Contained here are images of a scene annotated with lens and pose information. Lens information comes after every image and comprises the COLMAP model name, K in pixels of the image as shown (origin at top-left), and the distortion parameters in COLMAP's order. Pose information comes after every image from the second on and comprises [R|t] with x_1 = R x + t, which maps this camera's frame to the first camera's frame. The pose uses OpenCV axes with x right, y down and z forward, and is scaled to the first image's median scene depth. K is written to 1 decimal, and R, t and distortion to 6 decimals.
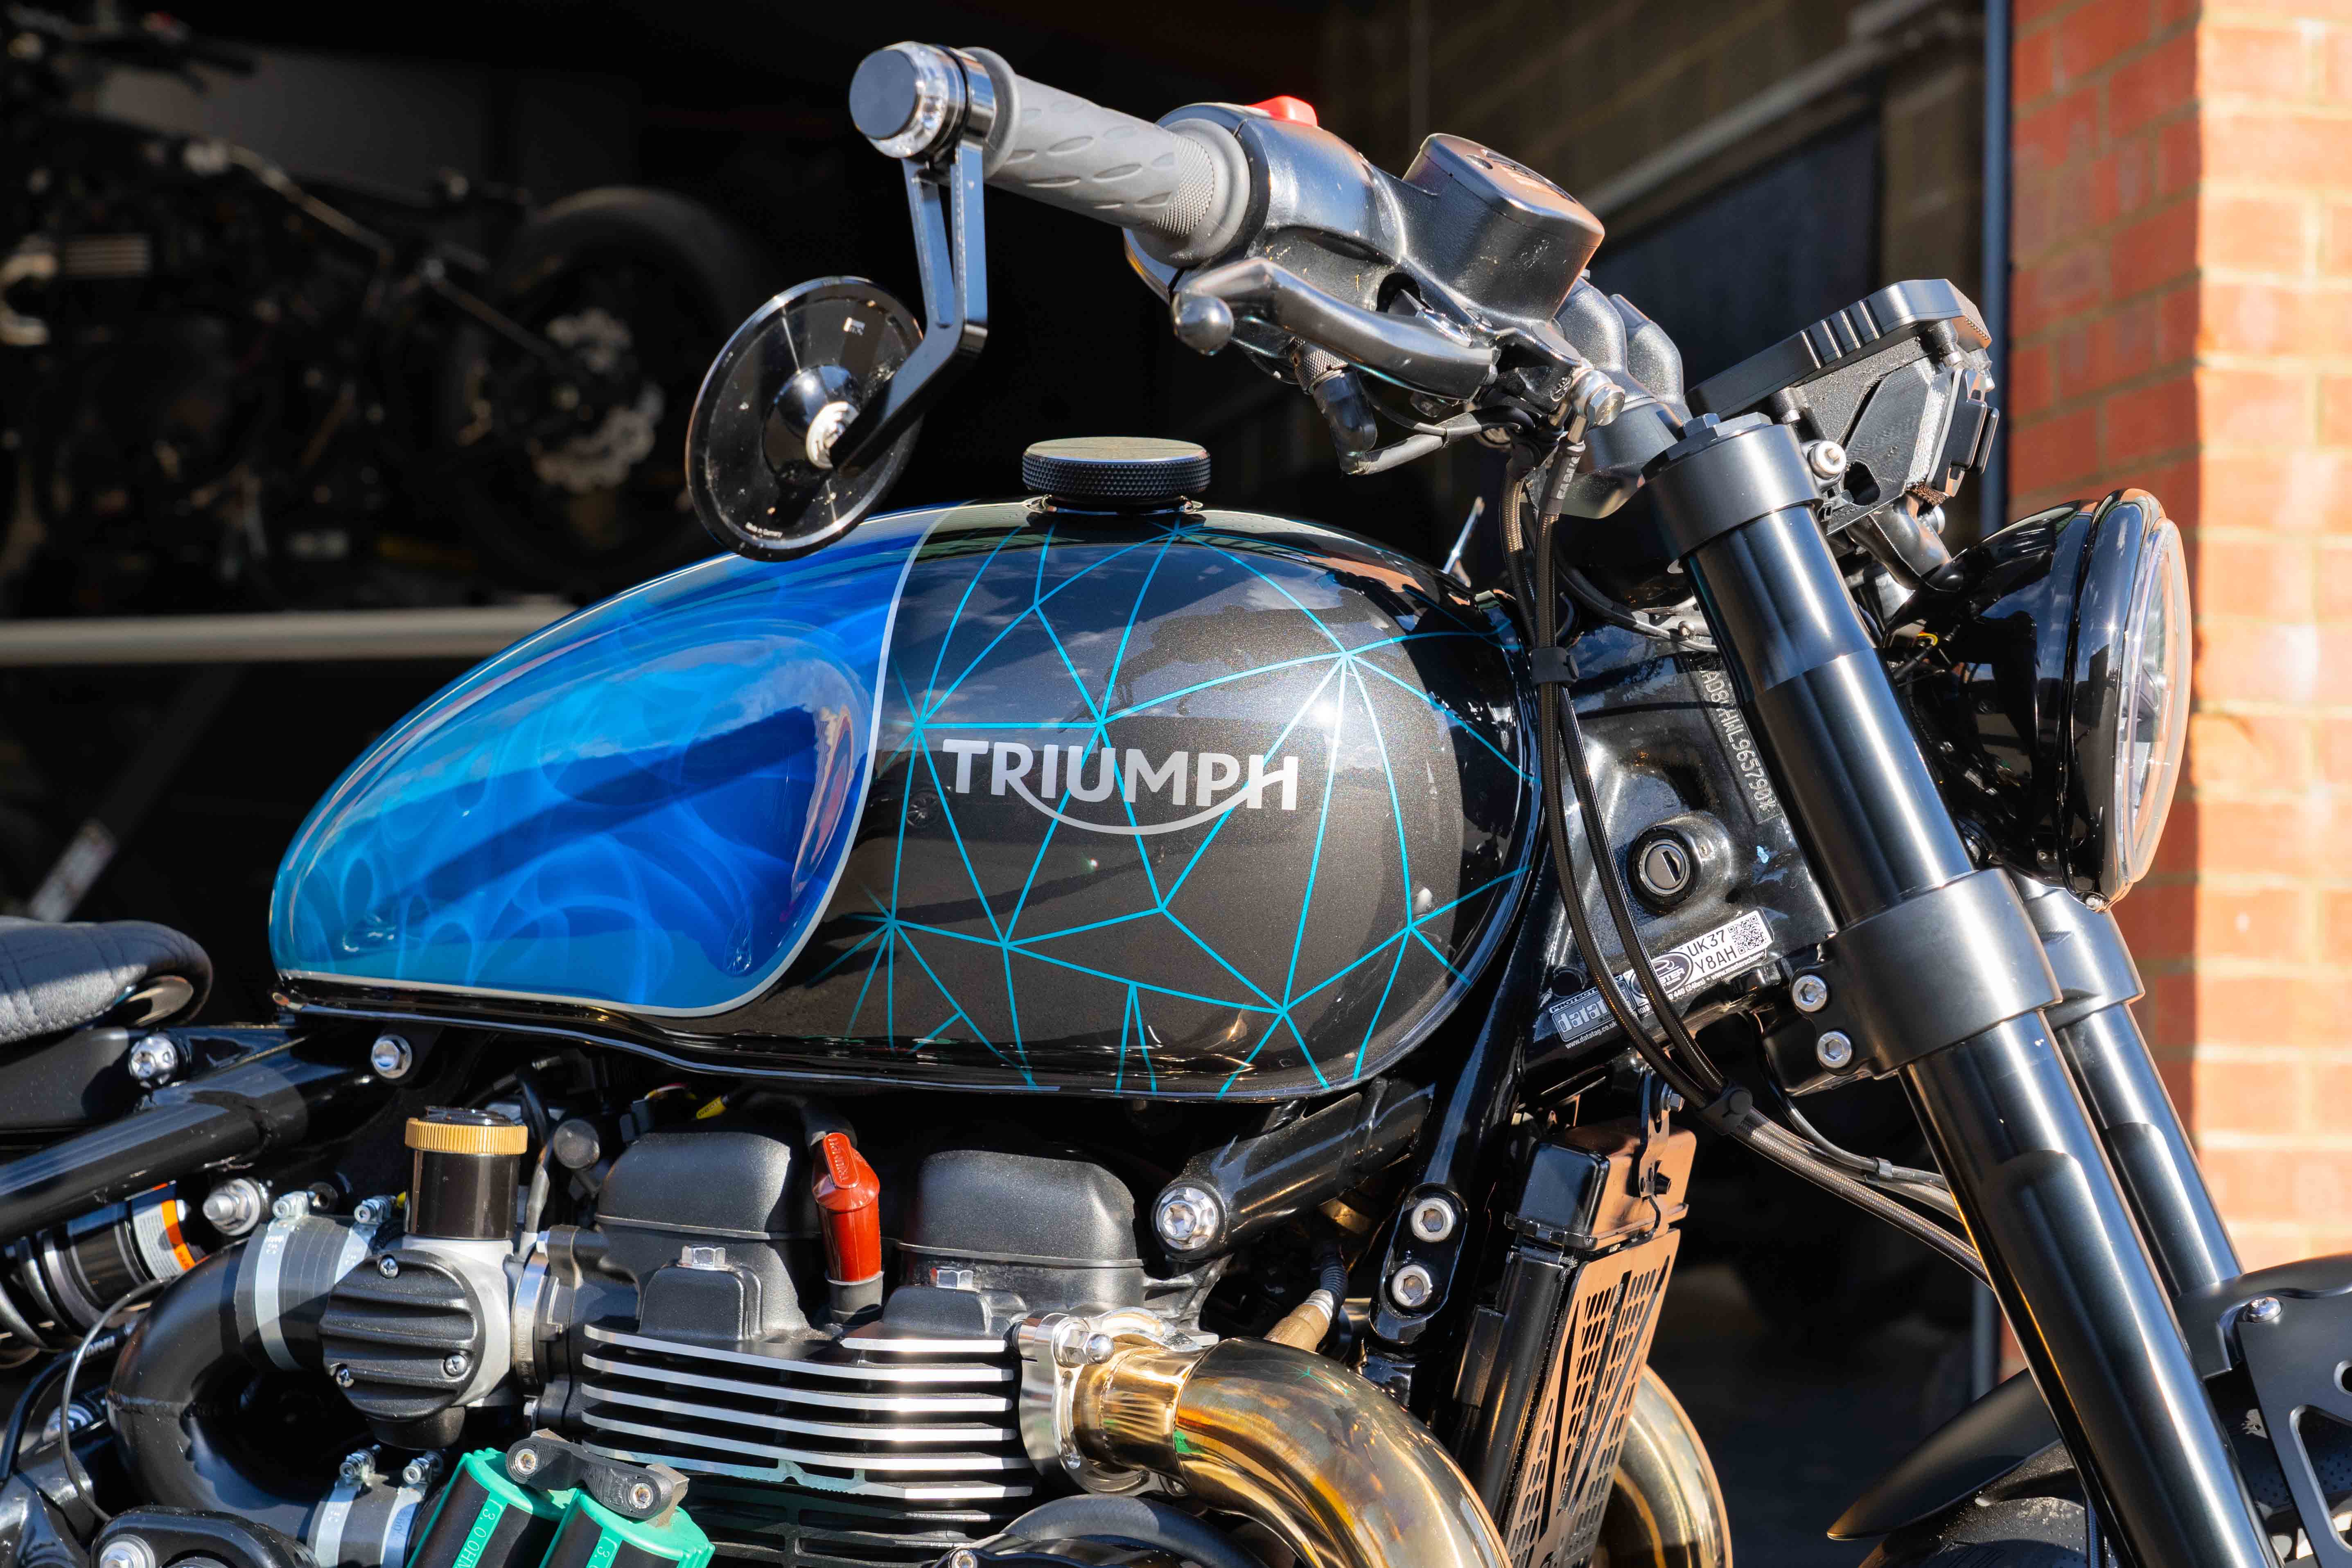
lens RADIAL K [[4668.3, 0, 1176.0], [0, 4668.3, 784.0], [0, 0, 1]] dist [0.105223, 0.000637]
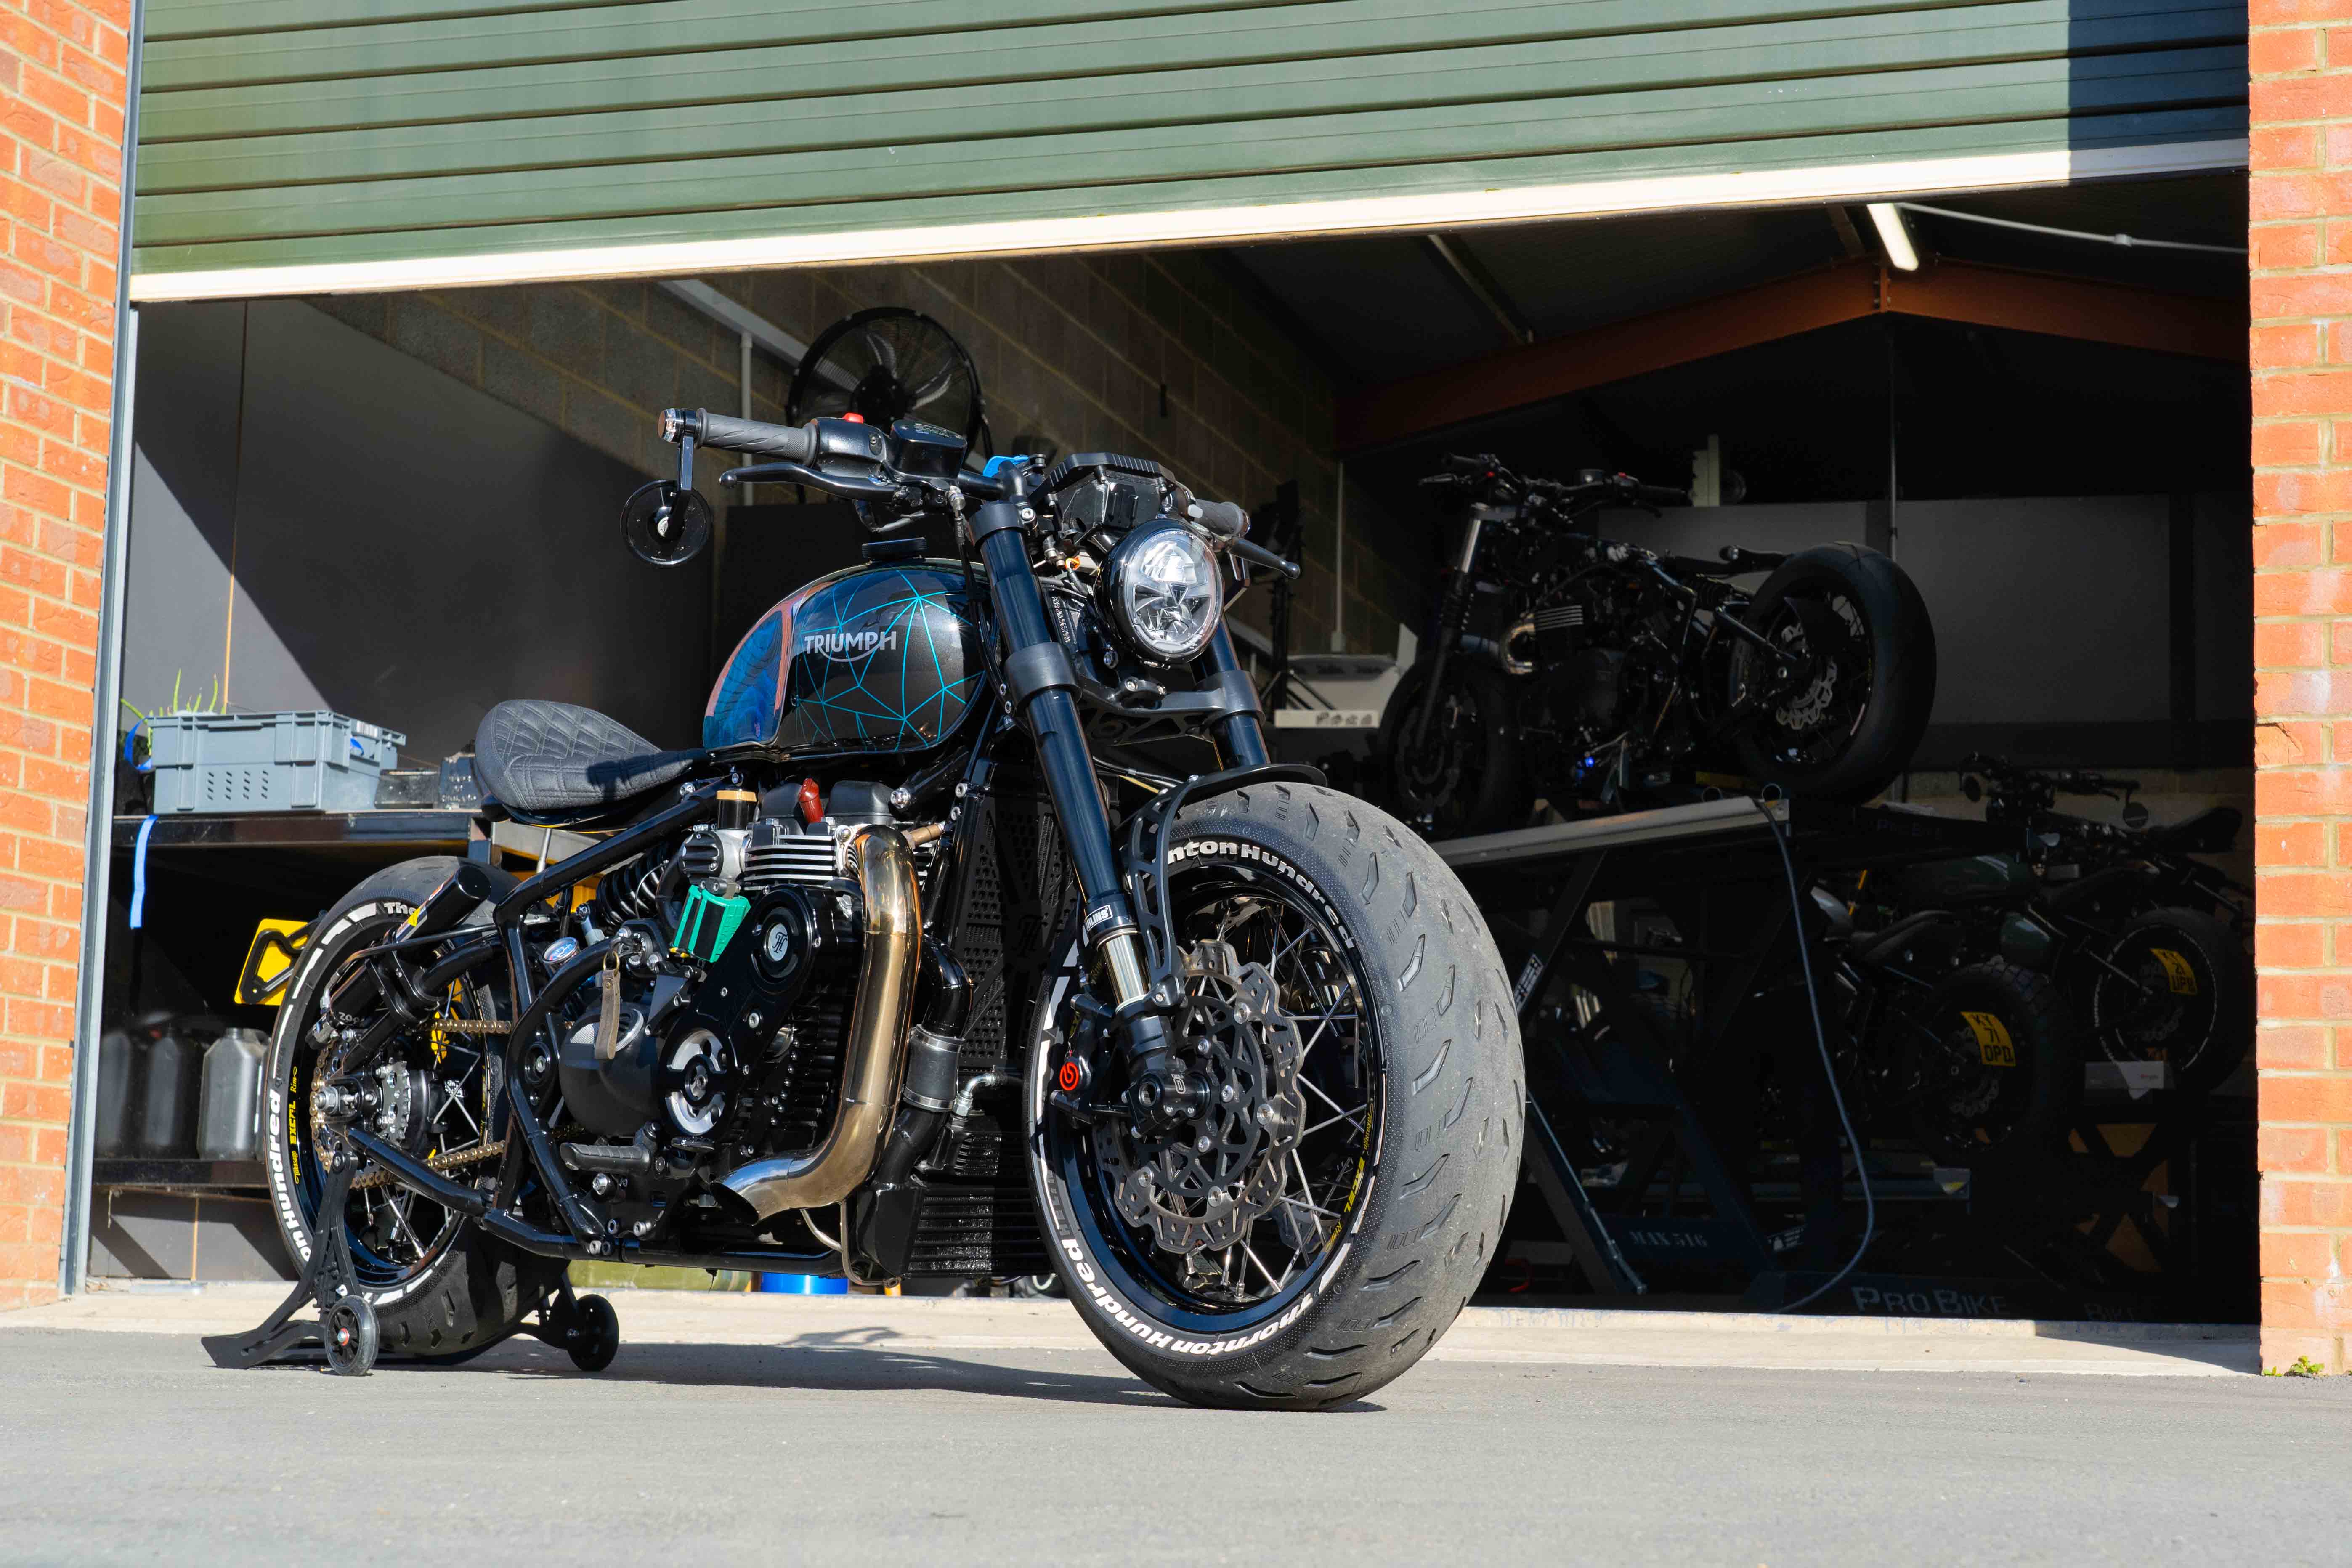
lens RADIAL K [[4192.2, 0, 1176.0], [0, 4192.2, 784.0], [0, 0, 1]] dist [0.231686, -0.051721]
pose [[0.849481, -0.067732, -0.523253, 1.477448], [0.012850, 0.994088, -0.107818, 0.358975], [0.527462, 0.084865, 0.845329, -1.099153]]
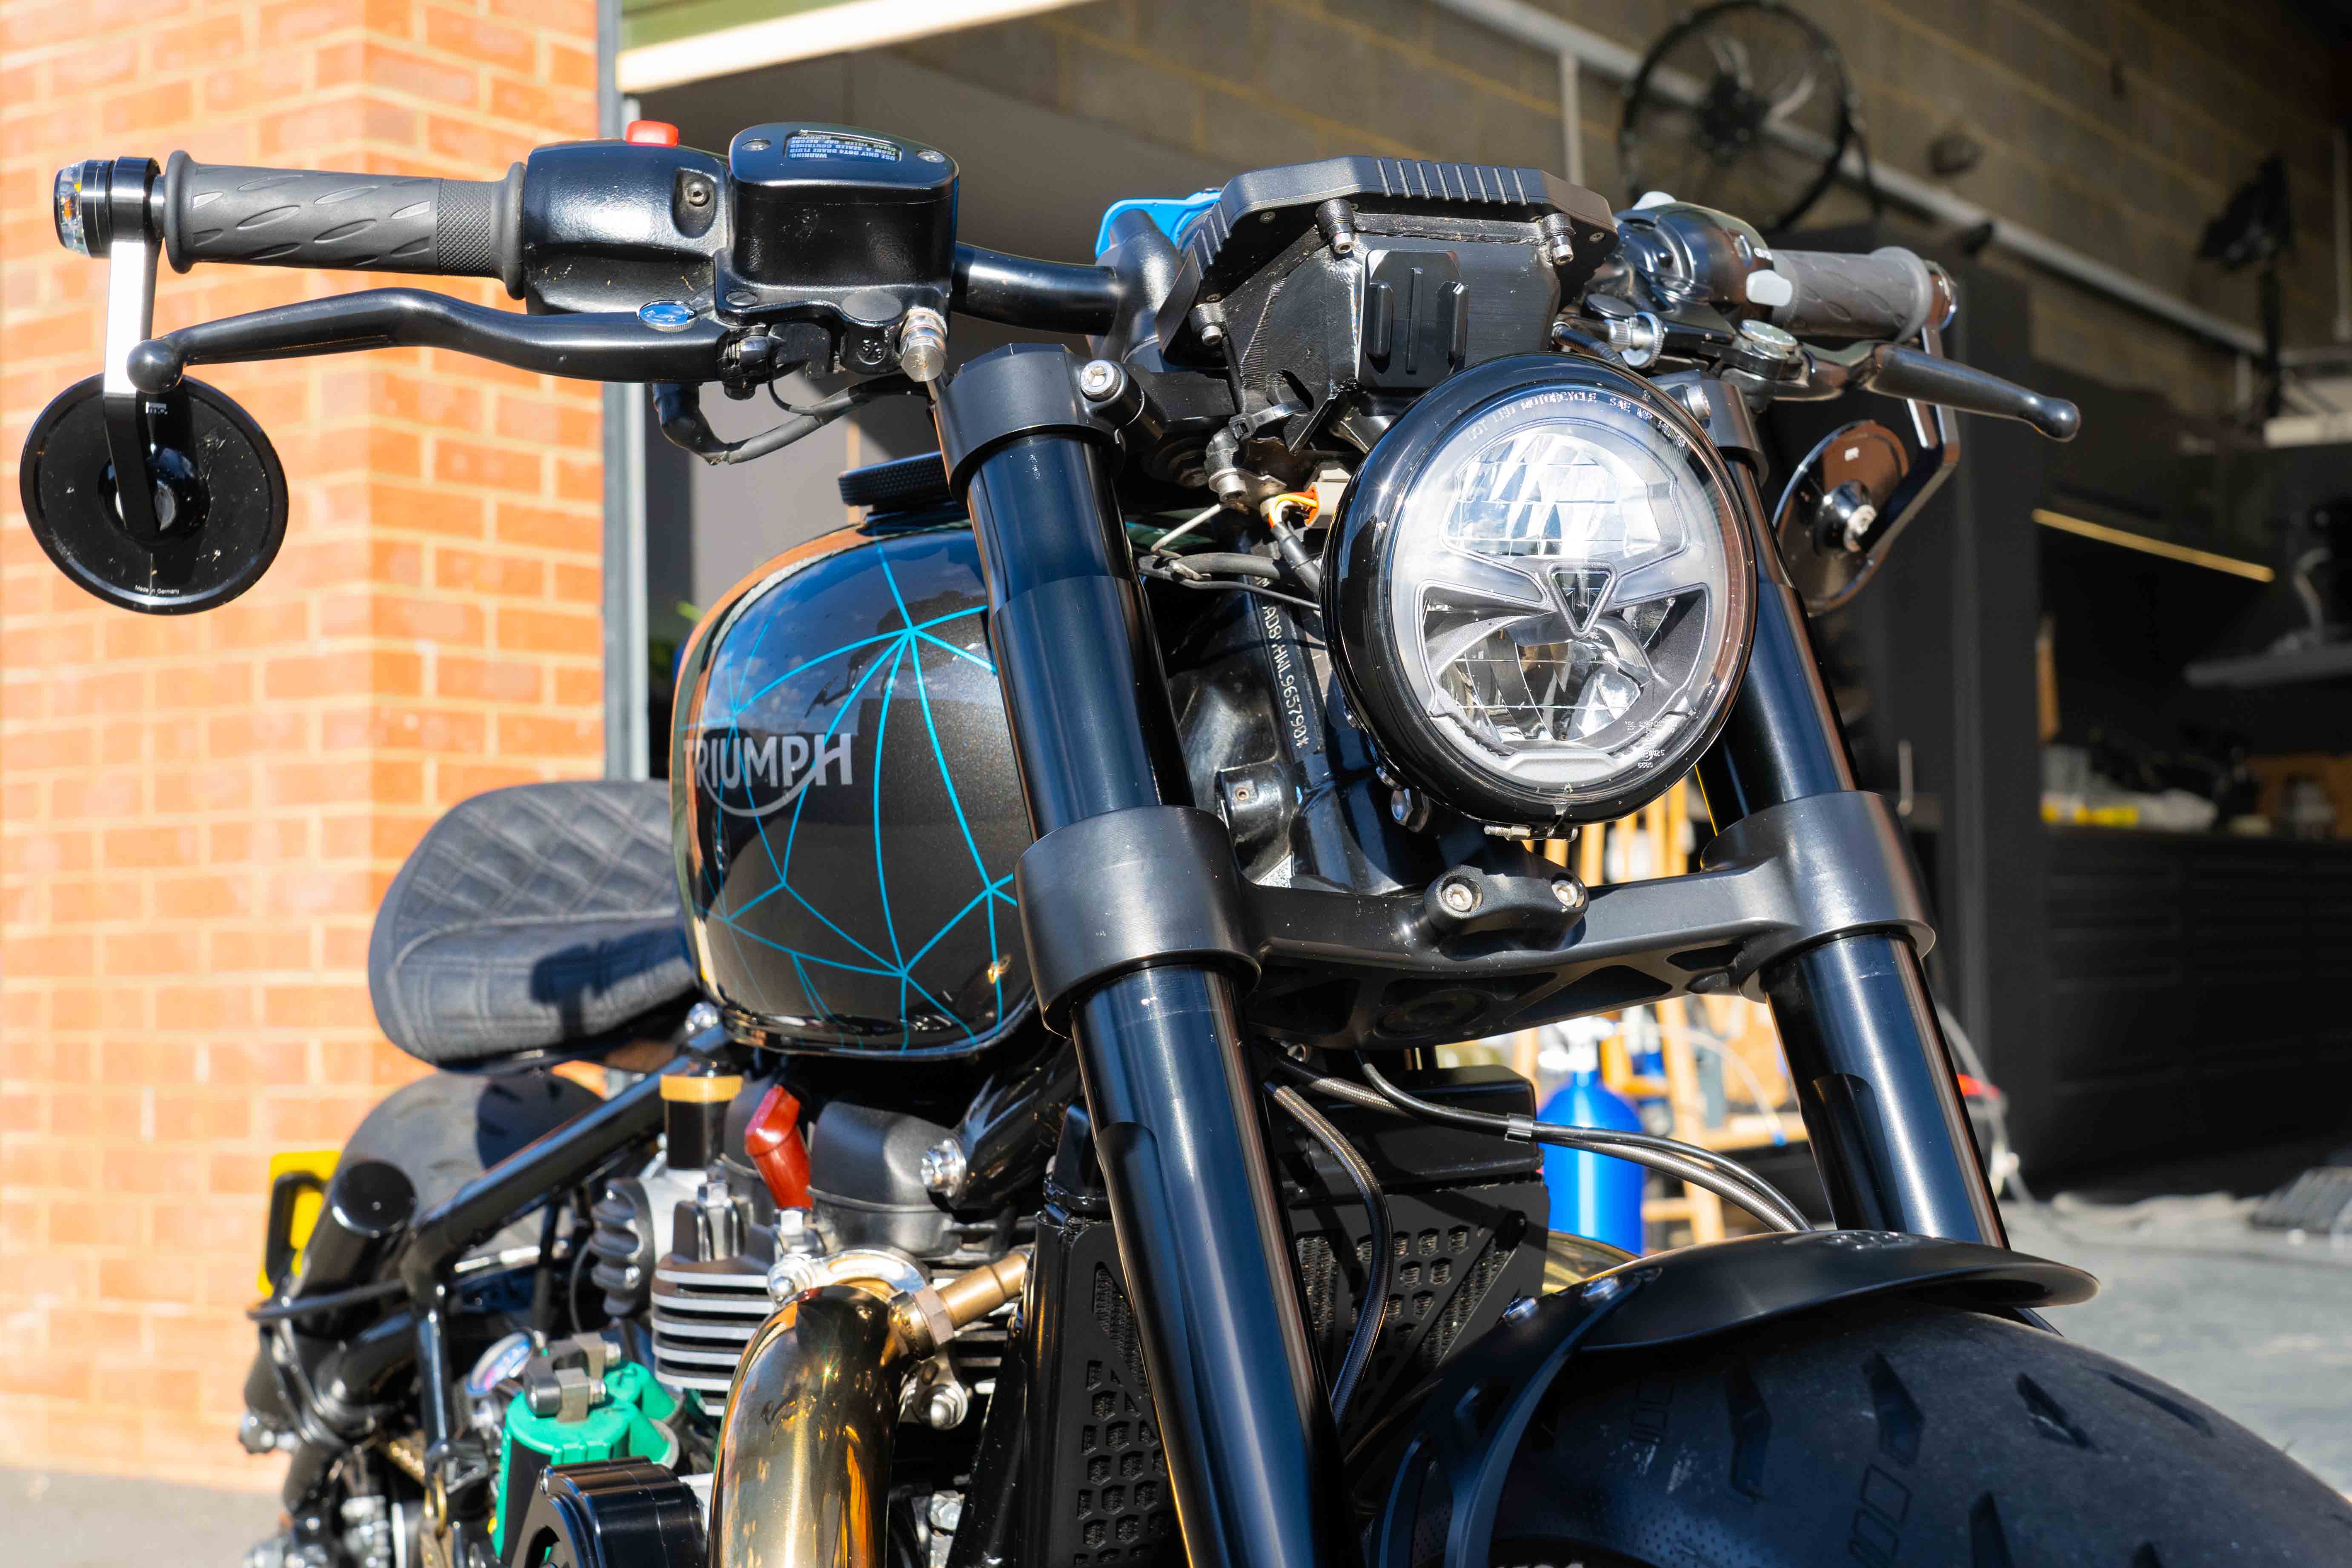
lens RADIAL K [[3531.4, 0, 1187.3], [0, 3531.4, 822.2], [0, 0, 1]] dist [0.088342, 0.010142]
pose [[0.663924, -0.057859, -0.745559, 0.625946], [0.062014, 0.997828, -0.022212, 0.034188], [0.745225, -0.031488, 0.666070, 0.487571]]
